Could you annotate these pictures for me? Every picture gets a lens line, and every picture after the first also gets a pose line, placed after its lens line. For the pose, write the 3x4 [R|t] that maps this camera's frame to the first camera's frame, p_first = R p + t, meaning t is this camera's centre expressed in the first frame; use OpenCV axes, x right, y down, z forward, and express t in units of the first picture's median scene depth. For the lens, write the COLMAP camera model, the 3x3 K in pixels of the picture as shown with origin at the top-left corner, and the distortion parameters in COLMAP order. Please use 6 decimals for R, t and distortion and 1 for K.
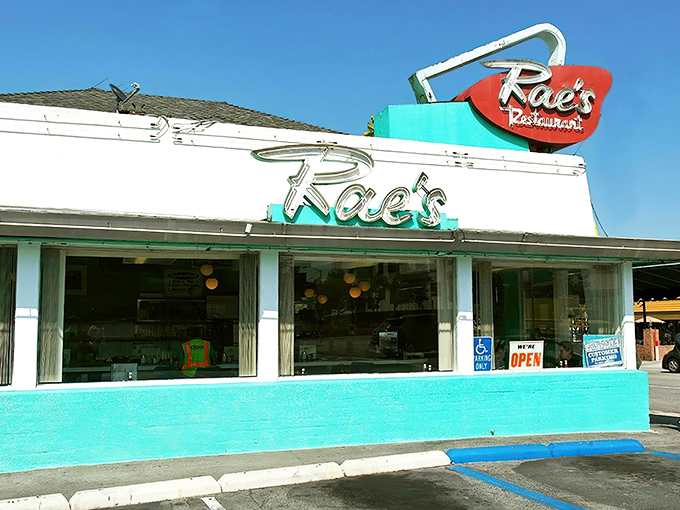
lens RADIAL K [[783.6, 0, 340.0], [0, 783.6, 255.0], [0, 0, 1]] dist [-0.091029, -0.012208]
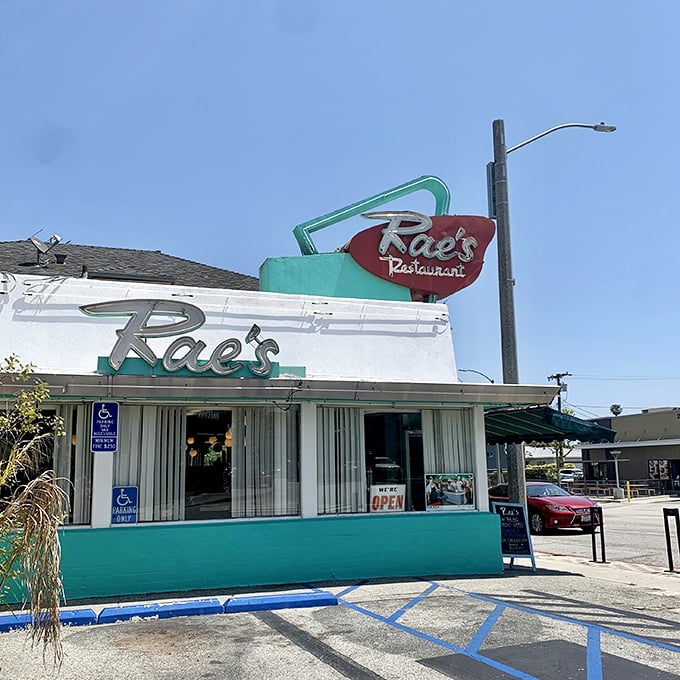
lens RADIAL K [[771.1, 0, 340.0], [0, 771.1, 340.0], [0, 0, 1]] dist [-0.010258, -0.007906]
pose [[0.999716, -0.007818, -0.022517, 0.174880], [0.006276, 0.997683, -0.067743, -0.009469], [0.022994, 0.067582, 0.997449, -0.027210]]
